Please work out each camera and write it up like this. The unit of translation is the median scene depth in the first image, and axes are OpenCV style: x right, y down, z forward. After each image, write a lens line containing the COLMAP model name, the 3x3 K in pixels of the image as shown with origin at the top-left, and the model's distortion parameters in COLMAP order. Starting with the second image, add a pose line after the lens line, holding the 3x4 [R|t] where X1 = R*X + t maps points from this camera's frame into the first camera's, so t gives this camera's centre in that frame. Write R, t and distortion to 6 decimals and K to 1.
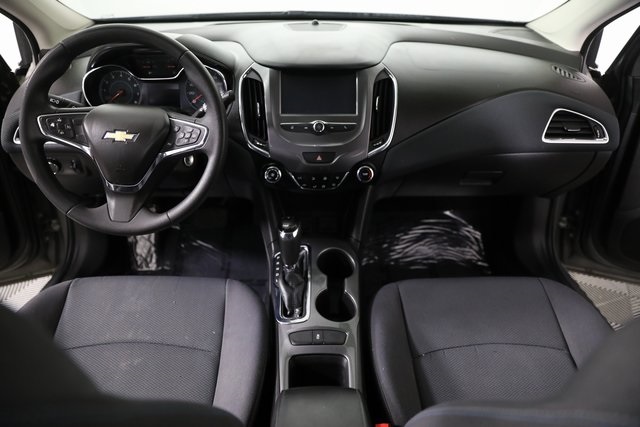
lens RADIAL K [[433.5, 0, 320.3], [0, 433.5, 212.0], [0, 0, 1]] dist [-0.102909, 0.062719]
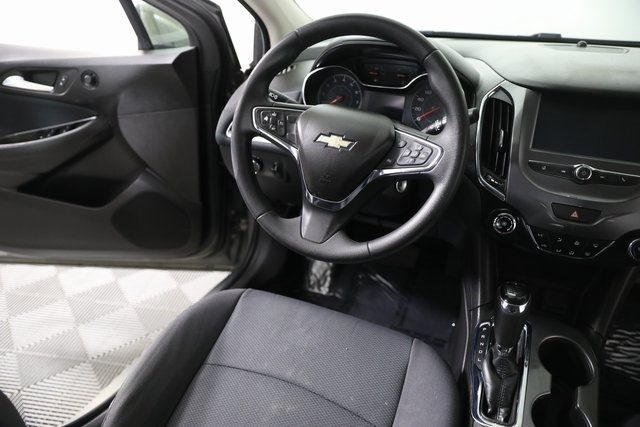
lens RADIAL K [[433.5, 0, 319.7], [0, 433.5, 211.3], [0, 0, 1]] dist [-0.102909, 0.062719]
pose [[0.901111, 0.194643, -0.387444, -0.114968], [-0.225482, 0.973607, -0.035306, -0.006476], [0.370346, 0.119176, 0.921217, 0.178214]]
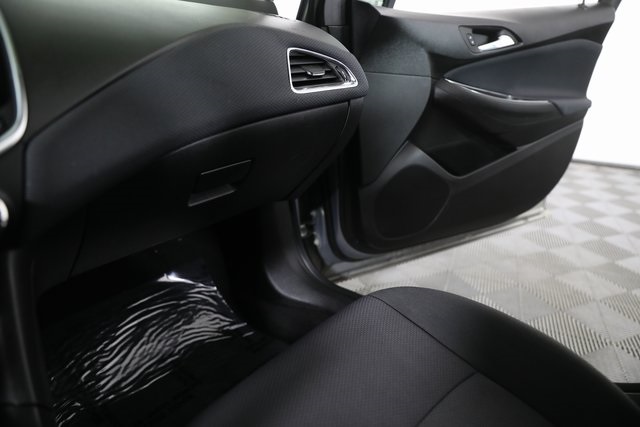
lens RADIAL K [[433.5, 0, 319.2], [0, 433.5, 213.1], [0, 0, 1]] dist [-0.102909, 0.062719]
pose [[0.659349, -0.283336, 0.696405, 0.053781], [0.402234, 0.915499, -0.008356, 0.020381], [-0.635191, 0.285627, 0.717600, 0.591382]]
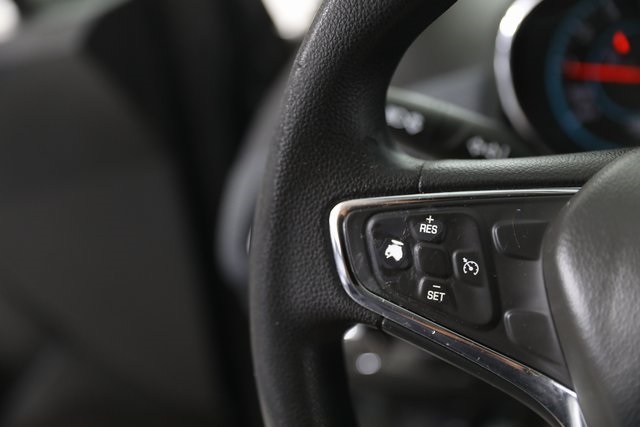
lens RADIAL K [[804.3, 0, 320.1], [0, 804.3, 214.1], [0, 0, 1]] dist [-0.012430, 0.000000]
pose [[0.822247, 0.049212, -0.566999, -0.378280], [-0.110579, 0.991083, -0.074340, -0.159671], [0.558285, 0.123824, 0.820357, 0.557325]]
